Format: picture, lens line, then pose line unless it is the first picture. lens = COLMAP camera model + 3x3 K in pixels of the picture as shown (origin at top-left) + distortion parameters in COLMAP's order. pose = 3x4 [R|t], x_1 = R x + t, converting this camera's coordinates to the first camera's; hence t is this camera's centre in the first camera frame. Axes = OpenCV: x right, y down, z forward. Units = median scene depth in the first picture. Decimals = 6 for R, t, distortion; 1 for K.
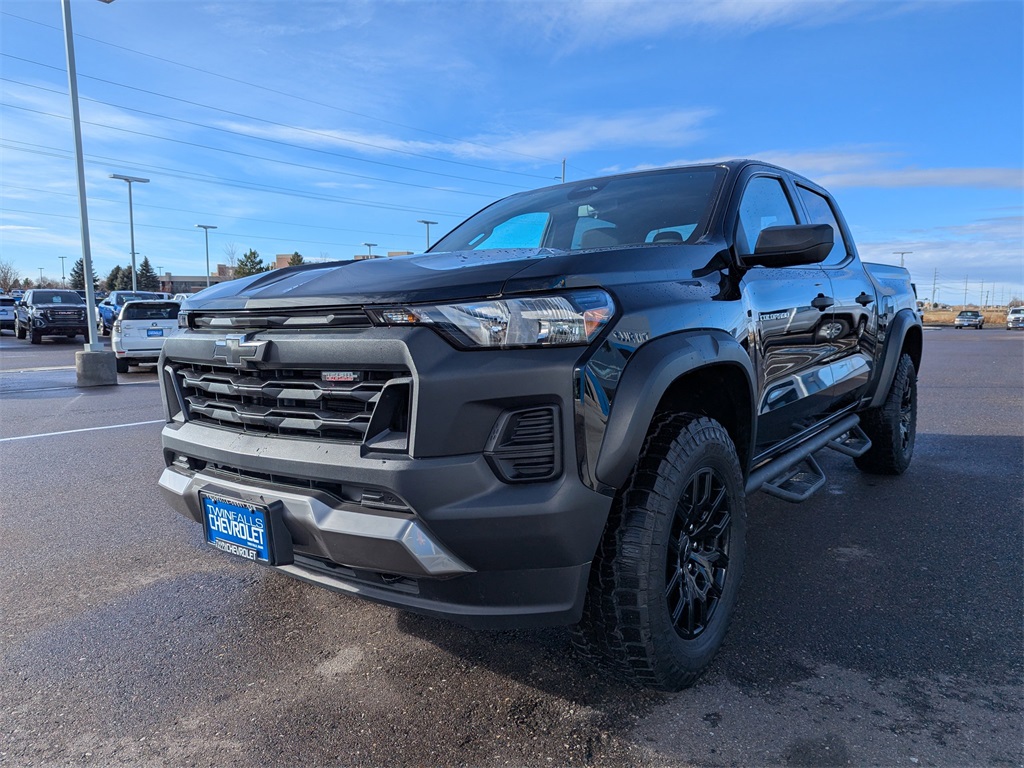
lens RADIAL K [[757.6, 0, 512.0], [0, 757.6, 384.0], [0, 0, 1]] dist [0.041160, -0.028217]
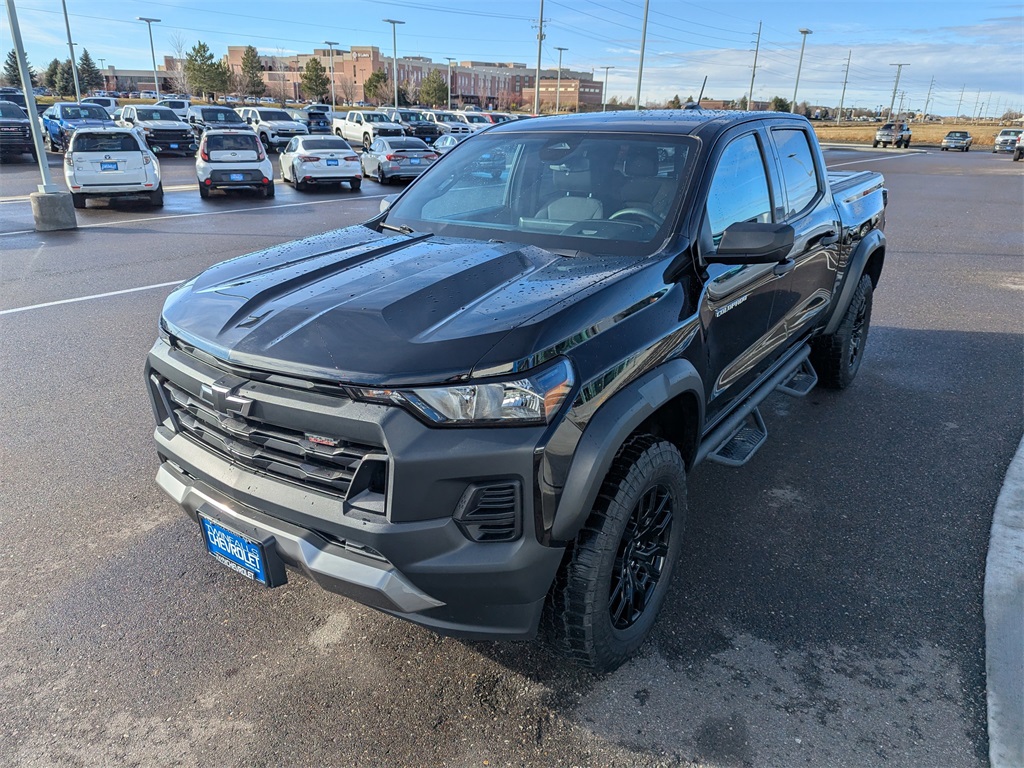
lens RADIAL K [[755.8, 0, 505.2], [0, 755.8, 385.1], [0, 0, 1]] dist [0.053859, -0.042541]
pose [[0.999543, 0.008942, 0.028885, 0.005443], [-0.015861, 0.968353, 0.249080, -0.317870], [-0.025744, -0.249425, 0.968052, -0.042186]]
